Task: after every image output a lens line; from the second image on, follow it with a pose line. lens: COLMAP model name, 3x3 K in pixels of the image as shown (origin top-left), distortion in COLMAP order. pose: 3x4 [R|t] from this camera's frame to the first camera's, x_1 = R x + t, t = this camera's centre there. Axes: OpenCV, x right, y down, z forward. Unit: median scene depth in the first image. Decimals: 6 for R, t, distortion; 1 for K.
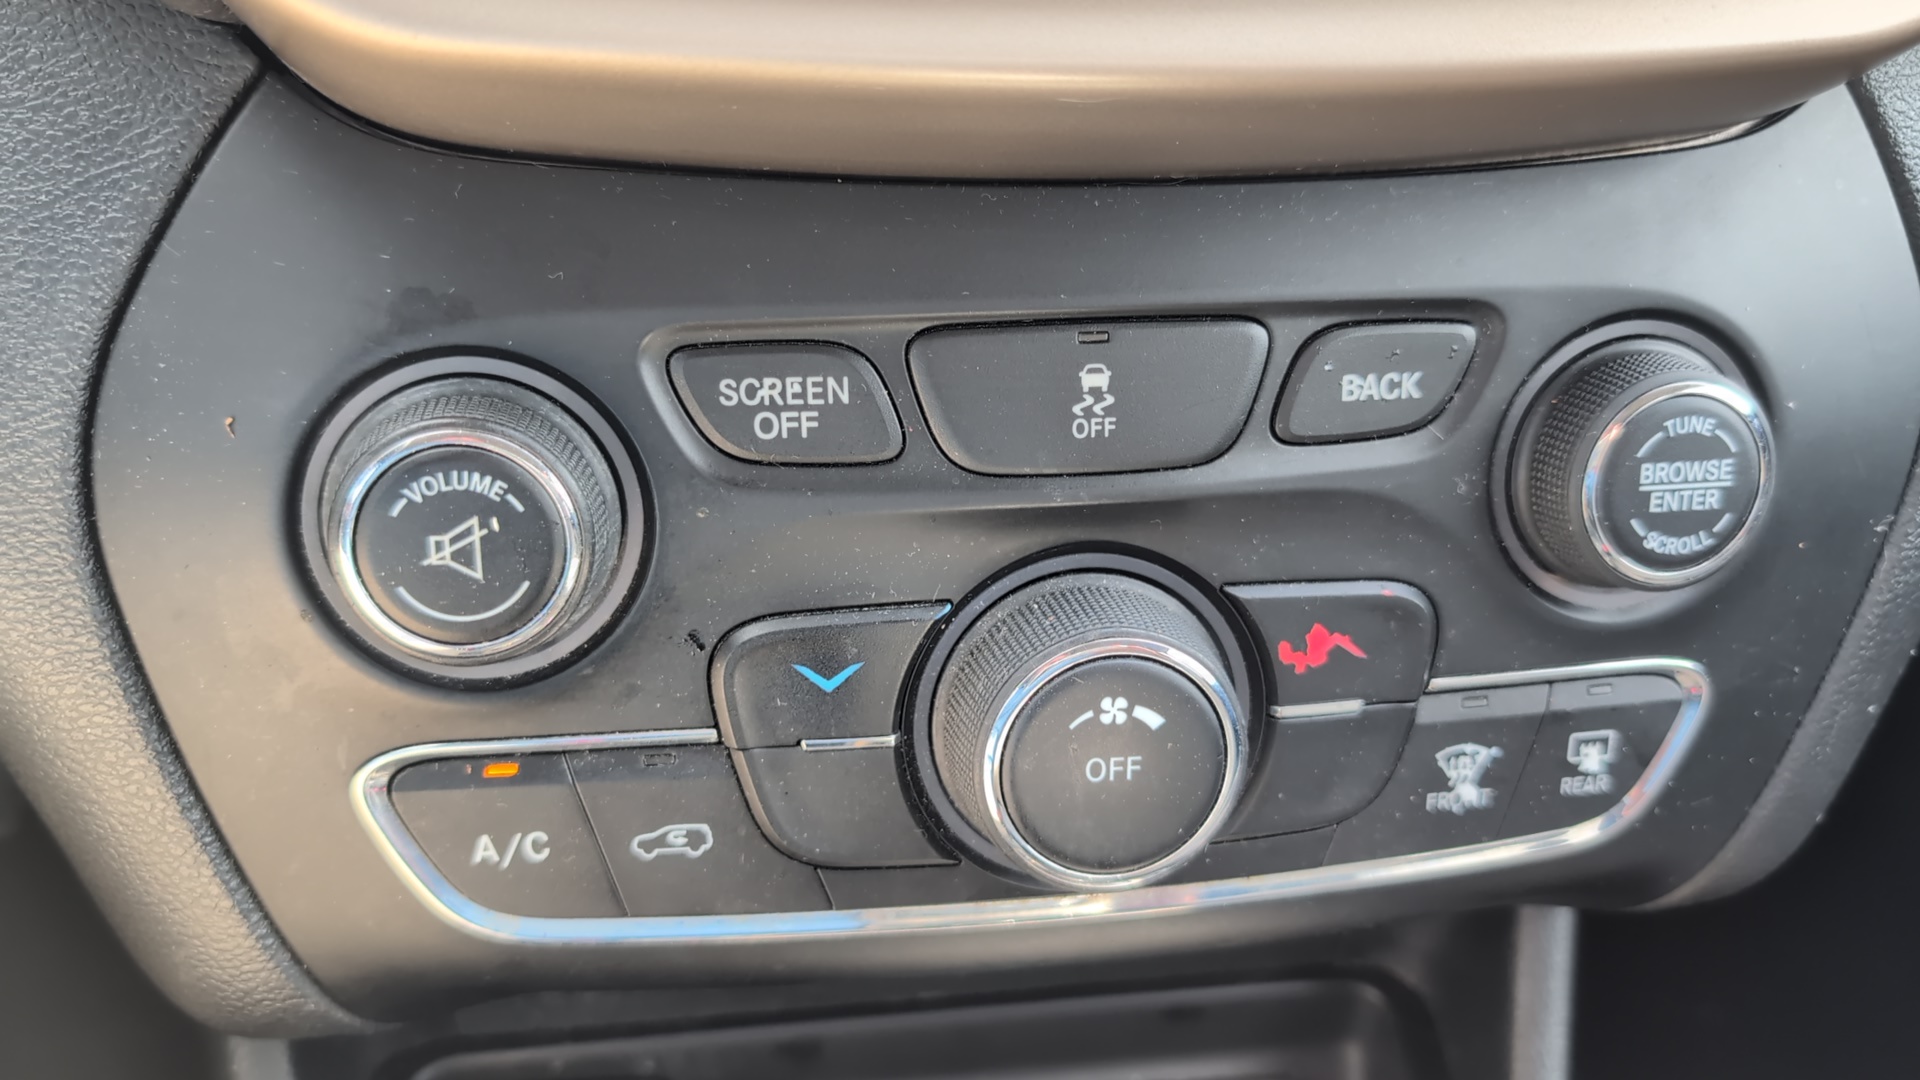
lens RADIAL K [[1525.9, 0, 966.9], [0, 1525.9, 501.9], [0, 0, 1]] dist [-0.004578, -0.004500]
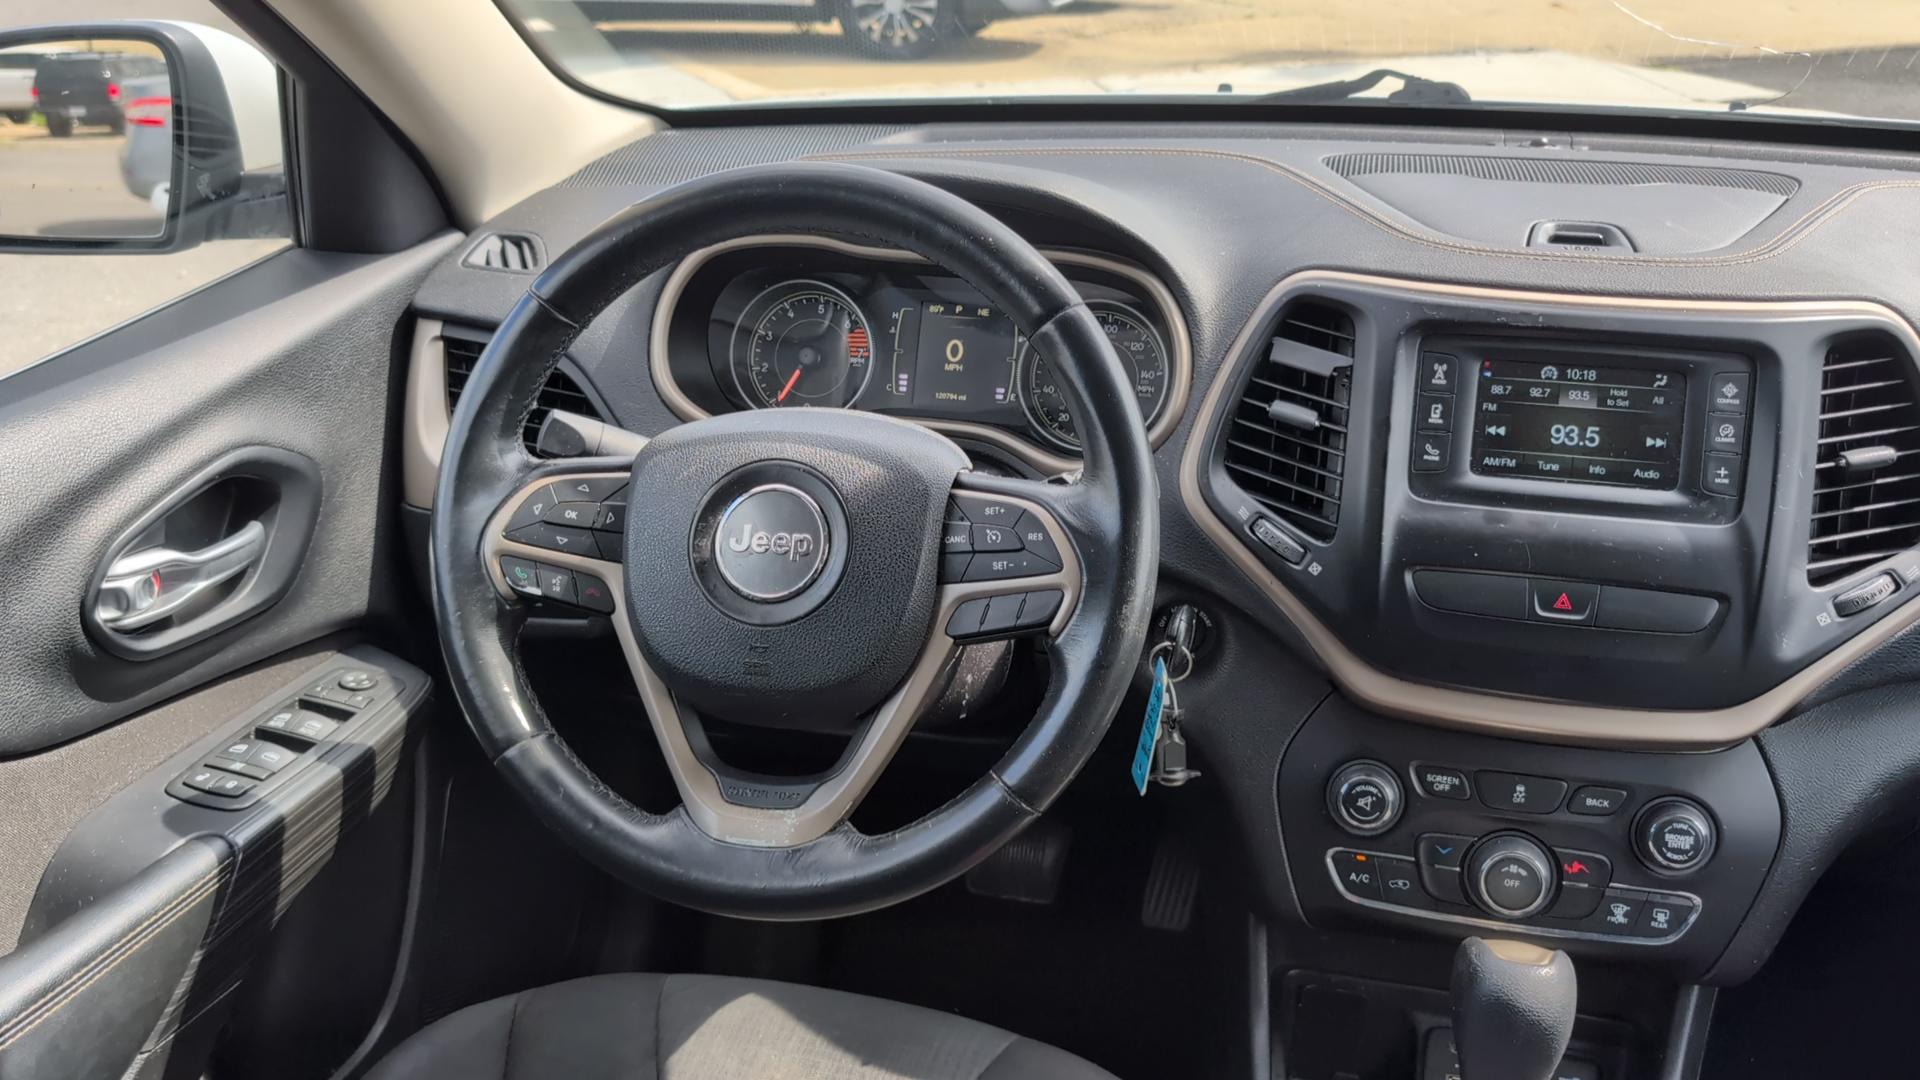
lens RADIAL K [[1640.6, 0, 951.8], [0, 1640.6, 542.7], [0, 0, 1]] dist [-0.000002, -0.009437]
pose [[0.915618, 0.110553, -0.386550, 0.306564], [-0.173995, 0.975712, -0.133086, 0.124304], [0.362449, 0.189113, 0.912616, -3.611950]]
